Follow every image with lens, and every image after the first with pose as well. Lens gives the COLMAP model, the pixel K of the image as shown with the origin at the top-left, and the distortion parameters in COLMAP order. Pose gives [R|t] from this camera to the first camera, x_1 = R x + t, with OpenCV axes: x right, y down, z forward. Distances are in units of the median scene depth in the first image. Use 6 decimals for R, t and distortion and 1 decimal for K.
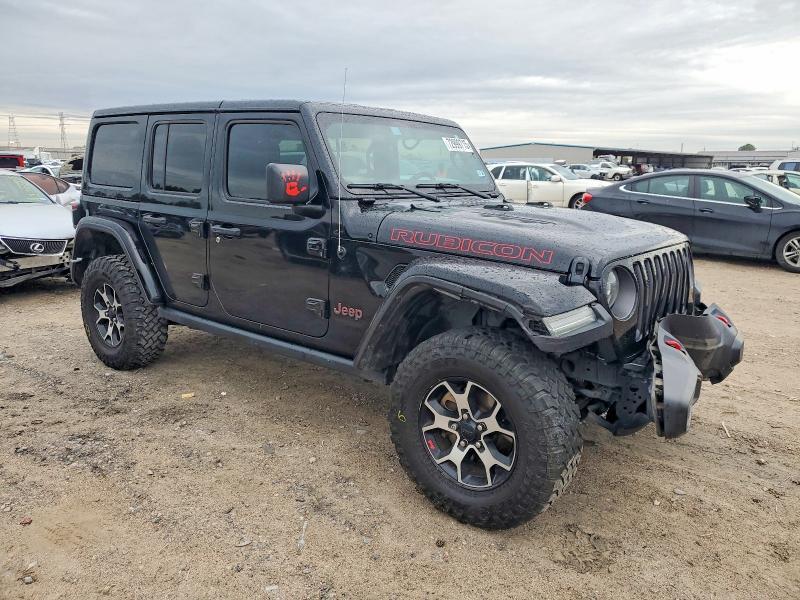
lens RADIAL K [[638.1, 0, 412.8], [0, 638.1, 298.4], [0, 0, 1]] dist [0.043174, 0.002362]
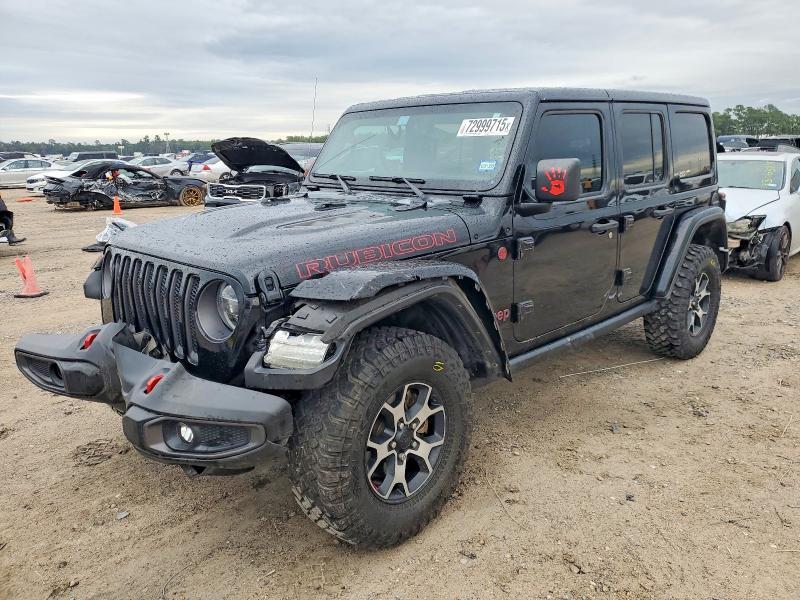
lens RADIAL K [[638.1, 0, 412.8], [0, 638.1, 298.4], [0, 0, 1]] dist [0.043174, 0.002362]
pose [[-0.131046, 0.214702, -0.967848, 0.949081], [-0.182215, 0.954419, 0.236395, -0.233595], [0.974487, 0.207335, -0.085951, 1.136145]]
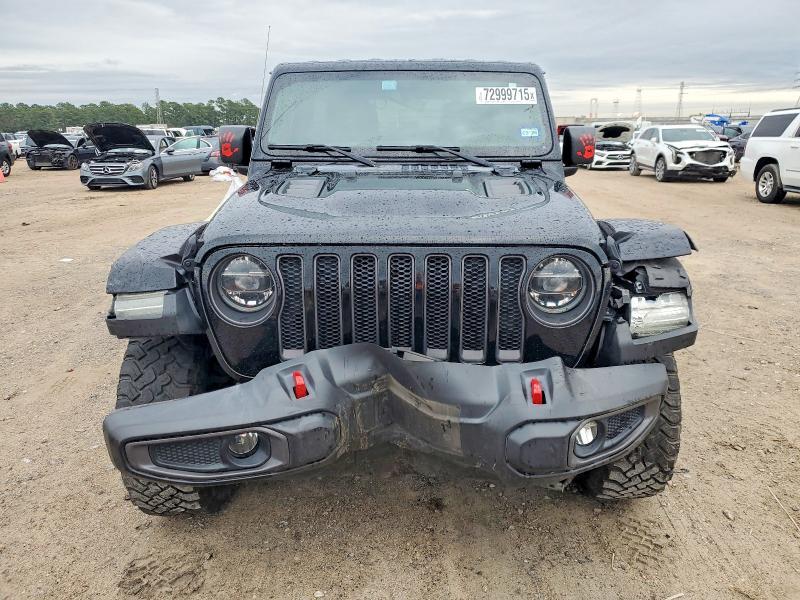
lens RADIAL K [[638.1, 0, 400.0], [0, 638.1, 300.0], [0, 0, 1]] dist [0.023828, 0.003686]
pose [[0.605166, 0.186627, -0.773915, 0.710023], [-0.146768, 0.981625, 0.121949, -0.080004], [0.782453, 0.039787, 0.621437, 0.470461]]
